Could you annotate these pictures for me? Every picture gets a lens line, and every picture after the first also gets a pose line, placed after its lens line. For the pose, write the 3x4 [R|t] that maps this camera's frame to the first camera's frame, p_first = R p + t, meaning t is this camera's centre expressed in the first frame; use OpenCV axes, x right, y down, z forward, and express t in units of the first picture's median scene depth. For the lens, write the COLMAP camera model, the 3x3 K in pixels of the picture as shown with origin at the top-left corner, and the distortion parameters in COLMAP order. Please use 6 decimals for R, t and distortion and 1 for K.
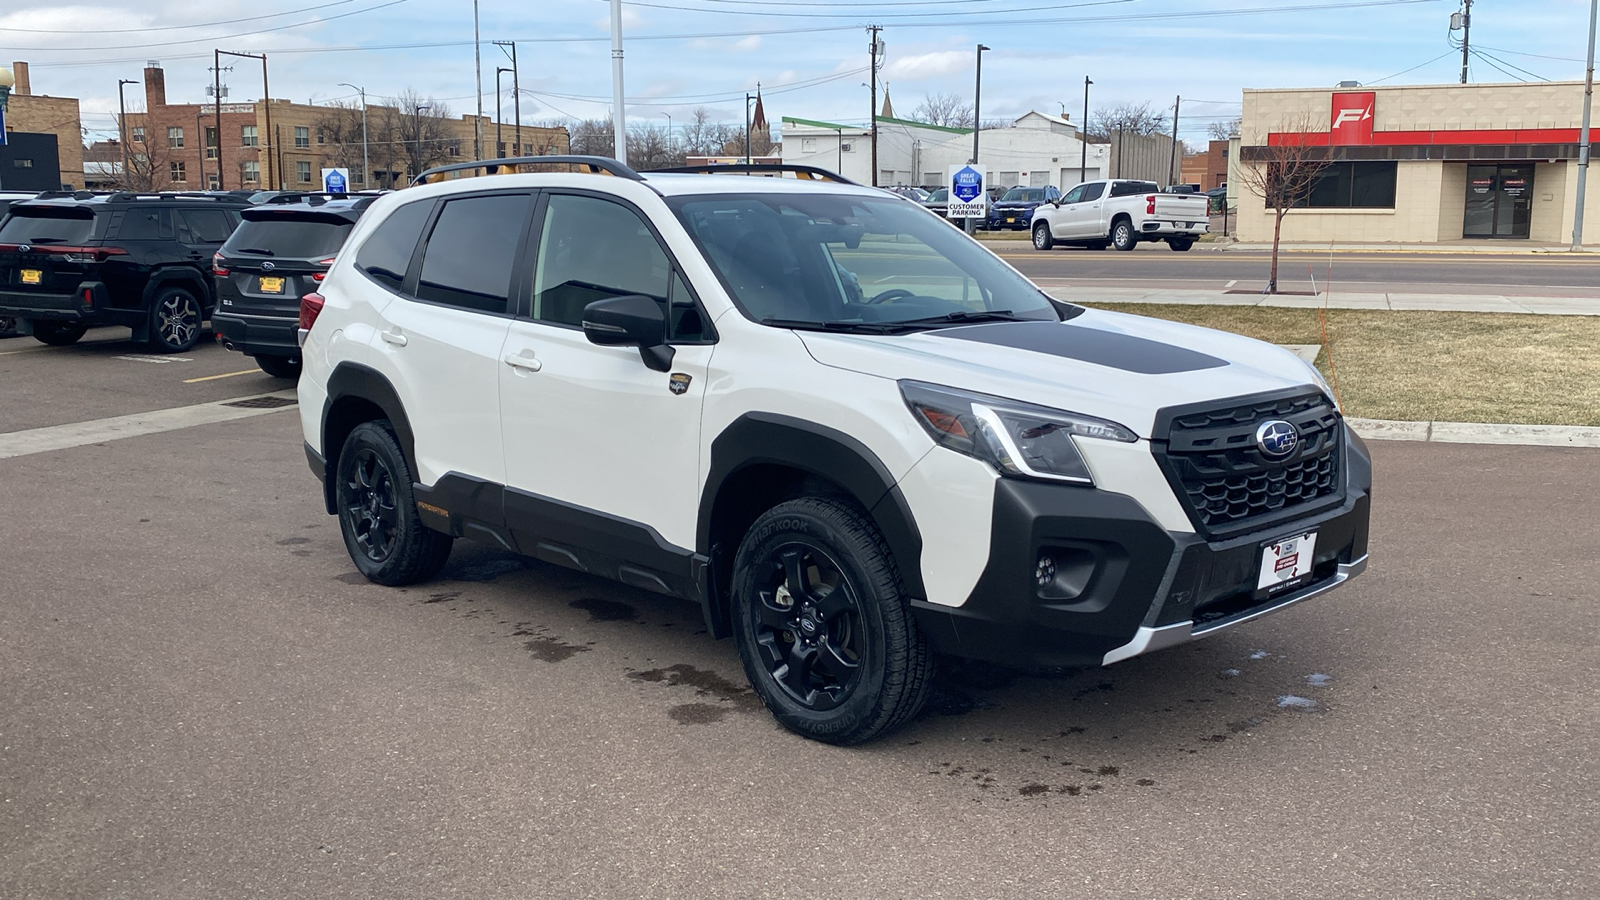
lens RADIAL K [[1397.6, 0, 839.6], [0, 1397.6, 436.7], [0, 0, 1]] dist [0.073287, -0.136933]
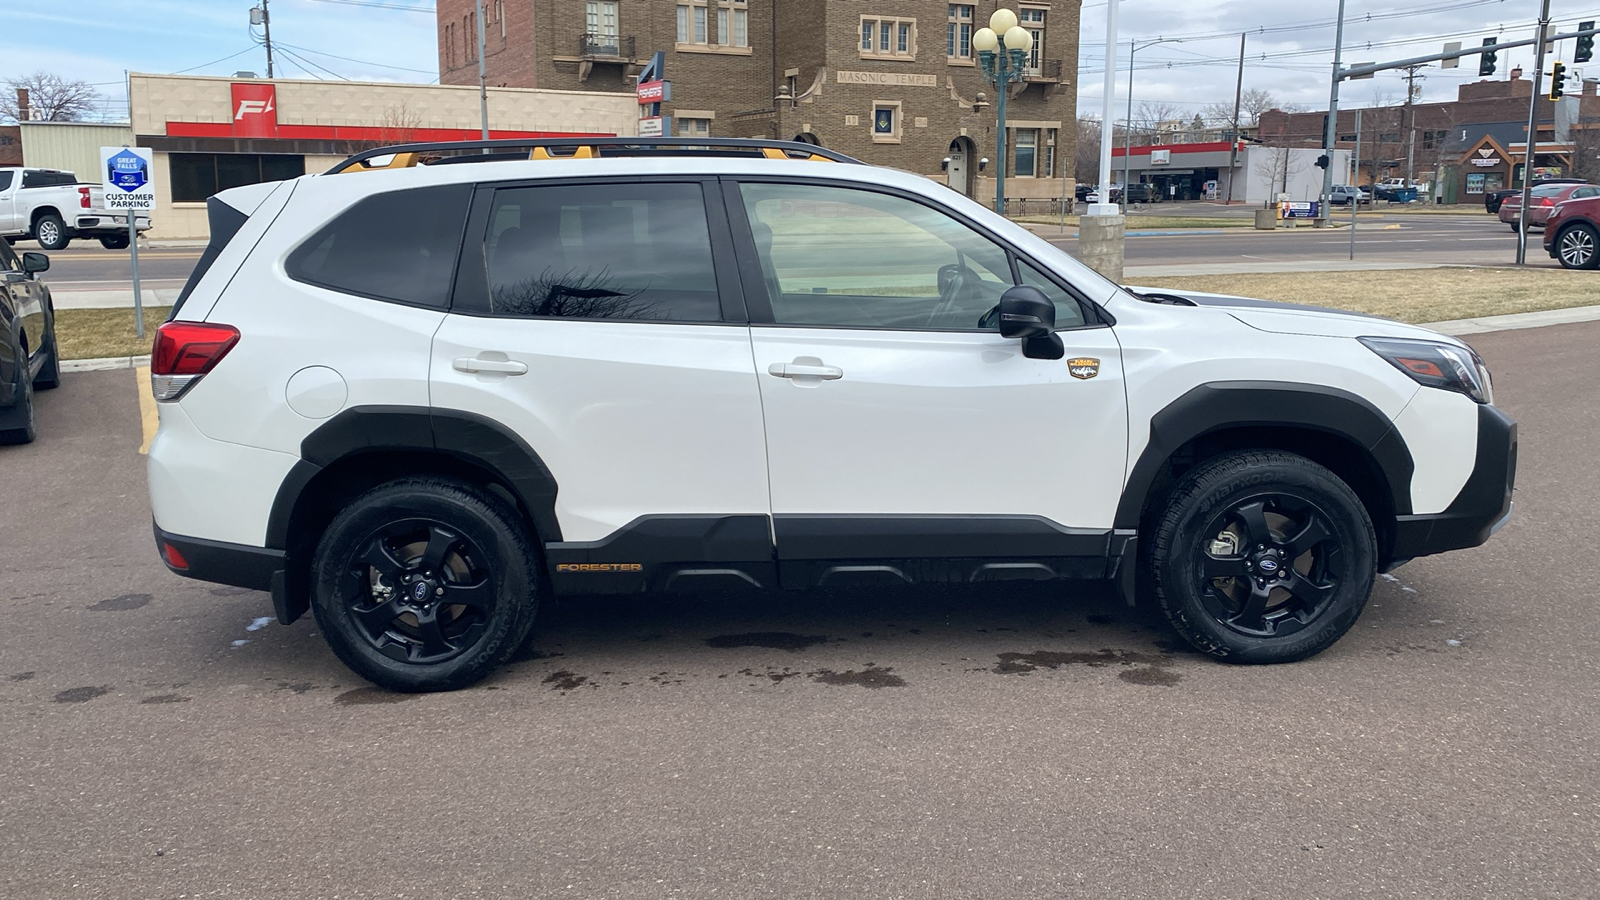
lens RADIAL K [[1397.6, 0, 813.0], [0, 1397.6, 461.4], [0, 0, 1]] dist [0.073287, -0.136933]
pose [[0.681303, -0.134742, 0.719493, -0.129037], [0.119703, 0.990189, 0.072087, -0.008866], [-0.722148, 0.037013, 0.690748, 0.056781]]
